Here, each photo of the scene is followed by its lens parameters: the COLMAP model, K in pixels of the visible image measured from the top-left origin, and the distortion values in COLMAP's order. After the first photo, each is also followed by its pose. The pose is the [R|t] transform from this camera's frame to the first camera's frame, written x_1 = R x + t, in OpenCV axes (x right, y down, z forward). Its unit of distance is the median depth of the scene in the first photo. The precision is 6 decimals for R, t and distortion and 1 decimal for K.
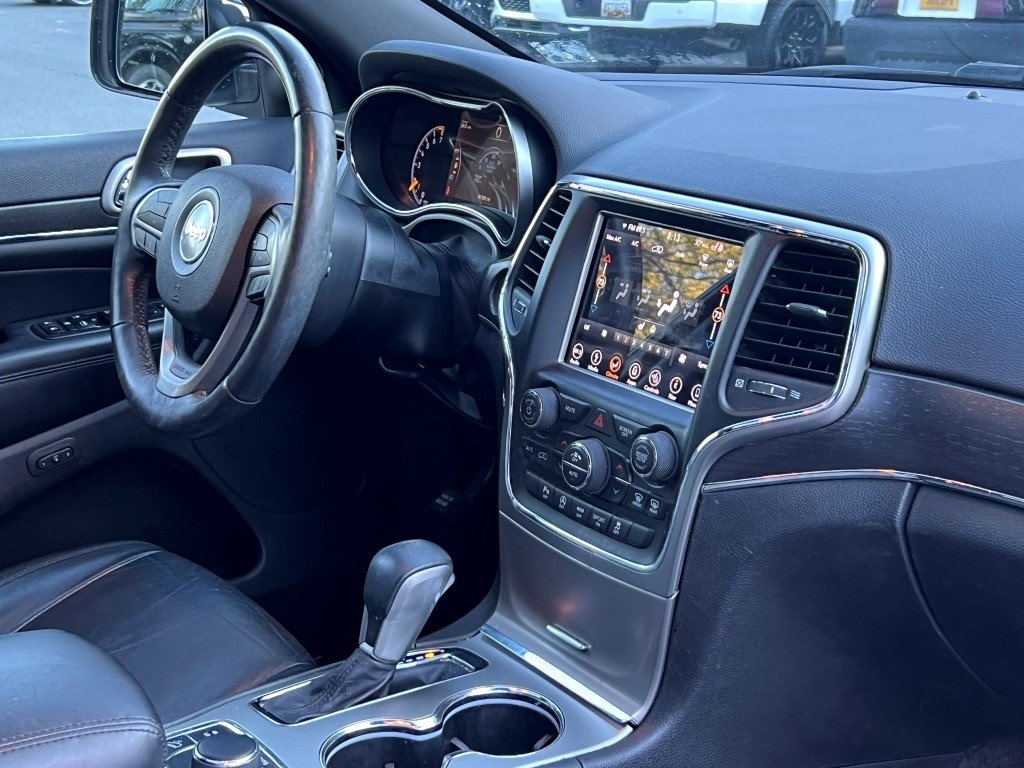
lens RADIAL K [[1532.4, 0, 515.7], [0, 1532.4, 376.9], [0, 0, 1]] dist [0.139767, 0.000000]
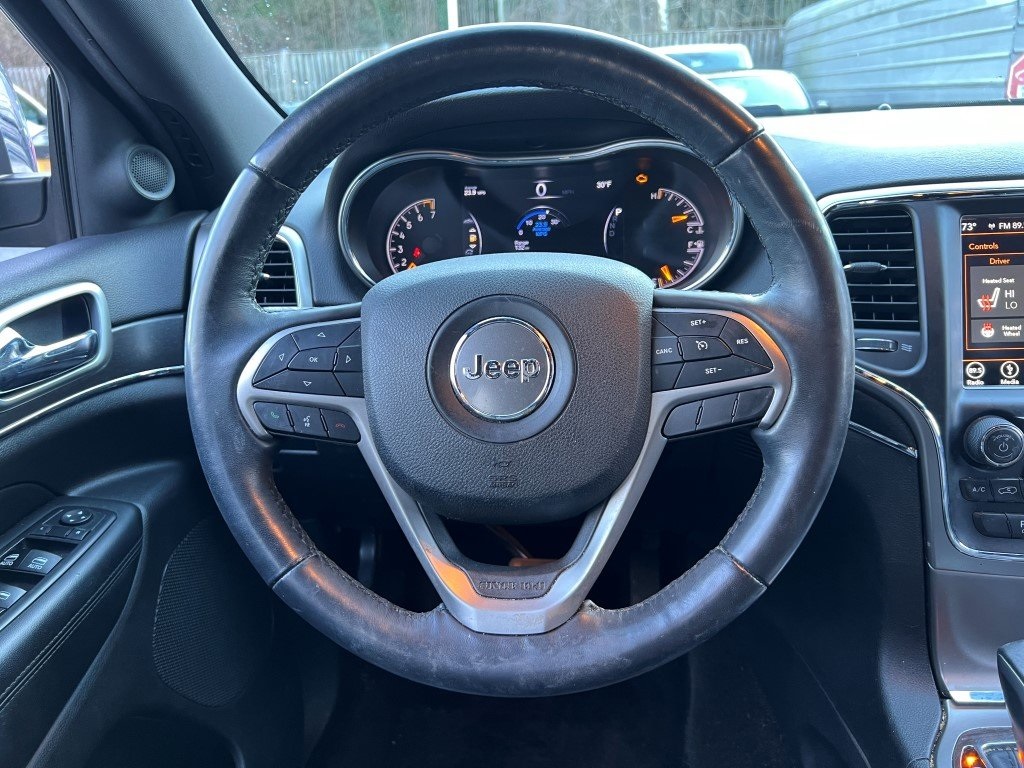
lens RADIAL K [[772.3, 0, 511.2], [0, 772.3, 390.2], [0, 0, 1]] dist [0.036866, -0.054227]
pose [[0.647084, -0.280500, 0.708944, -0.492071], [0.258071, 0.955556, 0.142521, -0.149281], [-0.717413, 0.090735, 0.690714, 0.914644]]
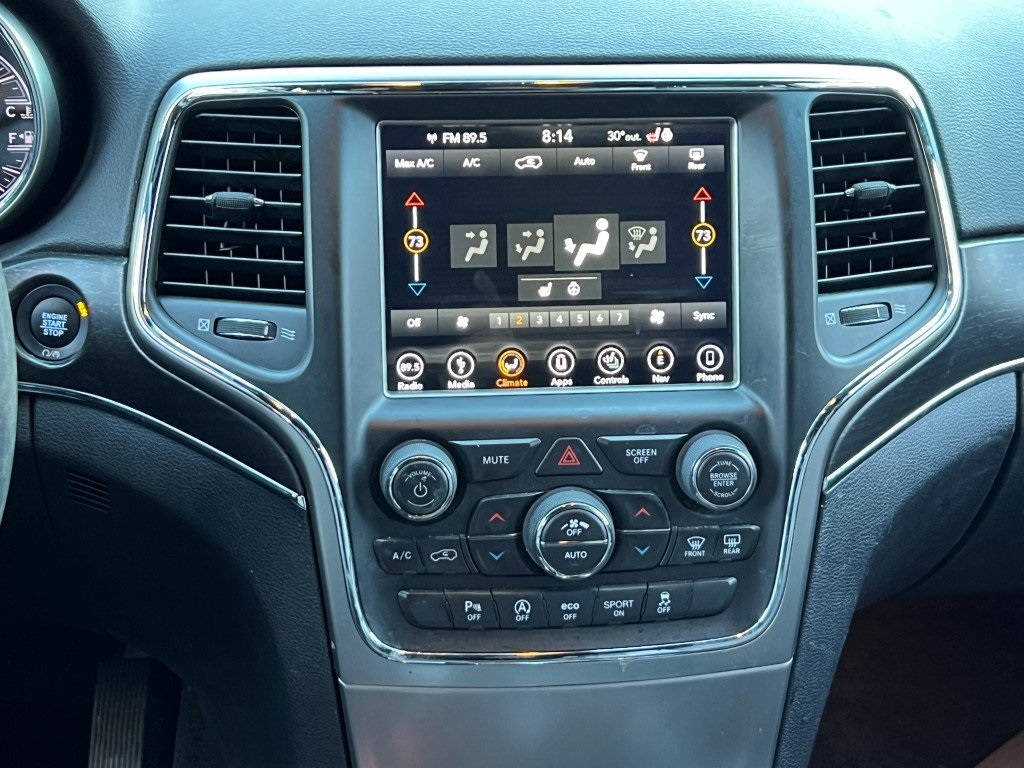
lens RADIAL K [[1564.0, 0, 527.2], [0, 1564.0, 374.4], [0, 0, 1]] dist [0.137333, 0.000000]
pose [[0.482167, -0.317922, 0.816358, -0.441782], [0.229678, 0.945111, 0.232407, -0.147840], [-0.845436, 0.075441, 0.528721, 0.674143]]
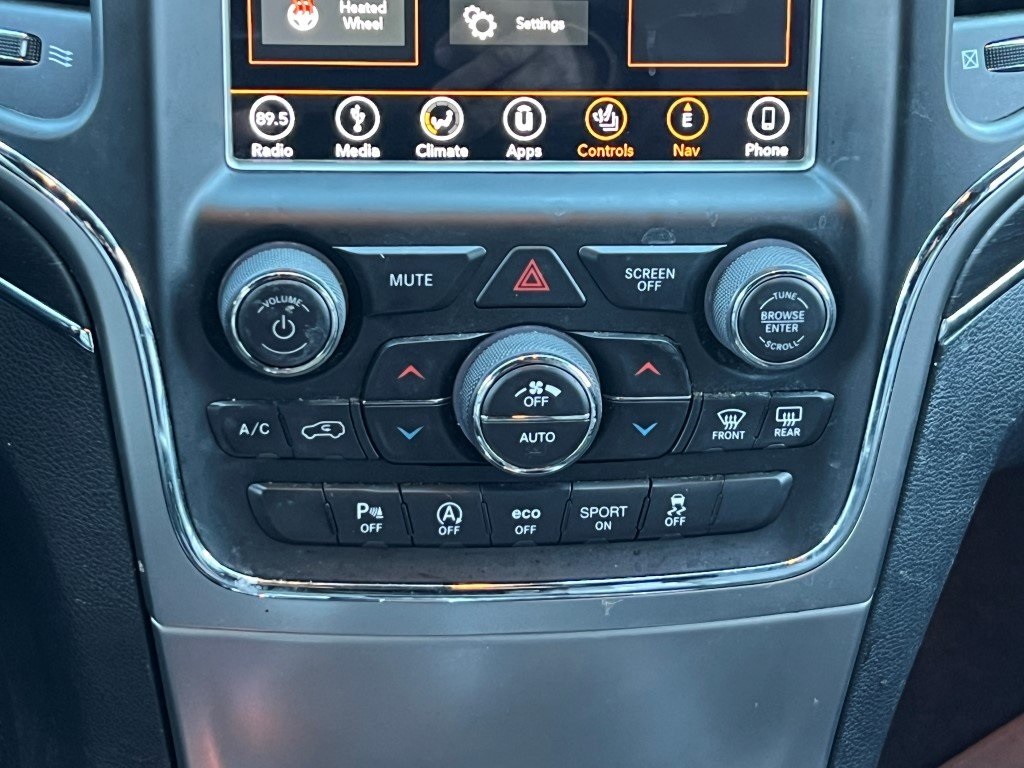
lens RADIAL K [[1940.0, 0, 542.8], [0, 1940.0, 365.3], [0, 0, 1]] dist [0.131366, 0.000000]
pose [[0.471536, -0.415197, 0.777988, -0.312633], [0.193549, 0.909442, 0.368042, -0.122231], [-0.860345, -0.022966, 0.509195, 0.747565]]
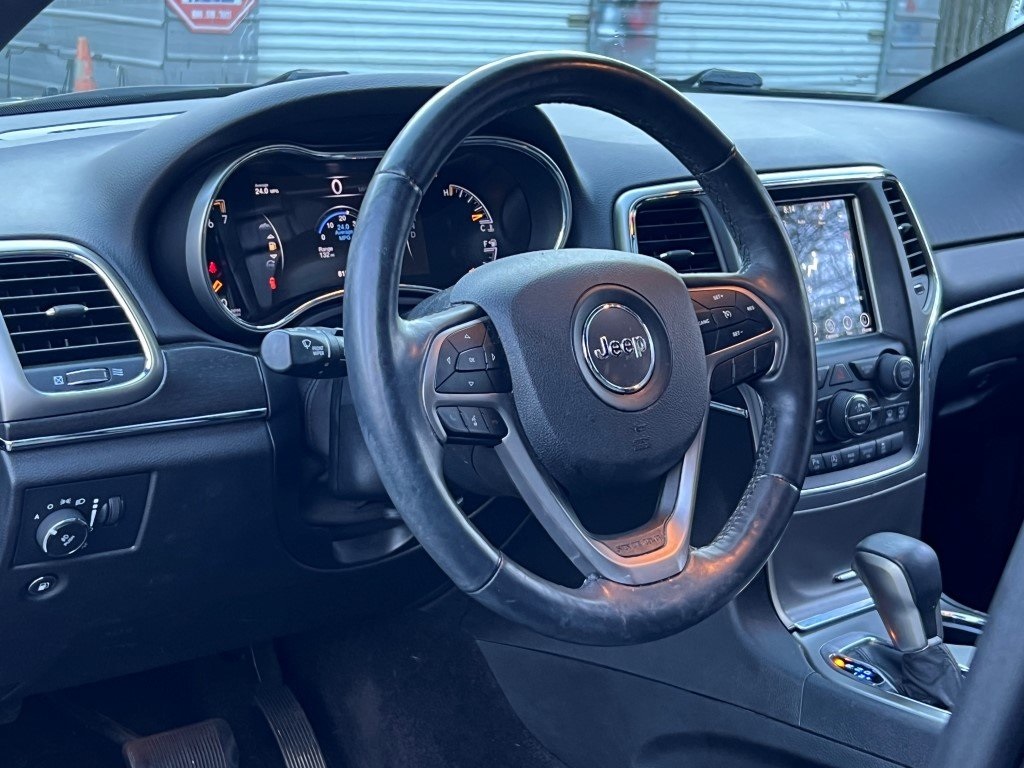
lens RADIAL K [[1615.5, 0, 513.6], [0, 1615.5, 380.8], [0, 0, 1]] dist [0.172855, 0.000000]
pose [[-0.085575, -0.232749, 0.968765, -1.069411], [0.253531, 0.935237, 0.247090, -0.318792], [-0.963535, 0.266756, -0.021024, 1.239661]]
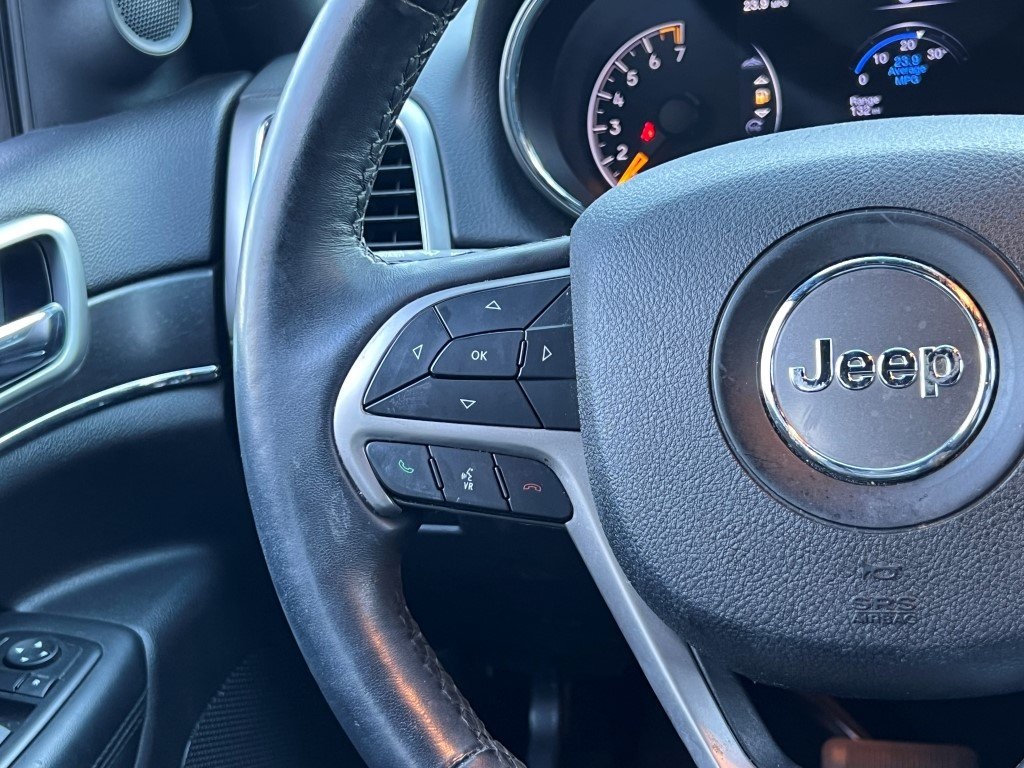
lens RADIAL K [[1466.4, 0, 509.2], [0, 1466.4, 397.3], [0, 0, 1]] dist [0.054352, 0.000000]
pose [[0.761002, -0.290487, 0.580080, -0.486452], [0.291770, 0.951869, 0.093898, -0.156039], [-0.579436, 0.097793, 0.809129, 0.951395]]
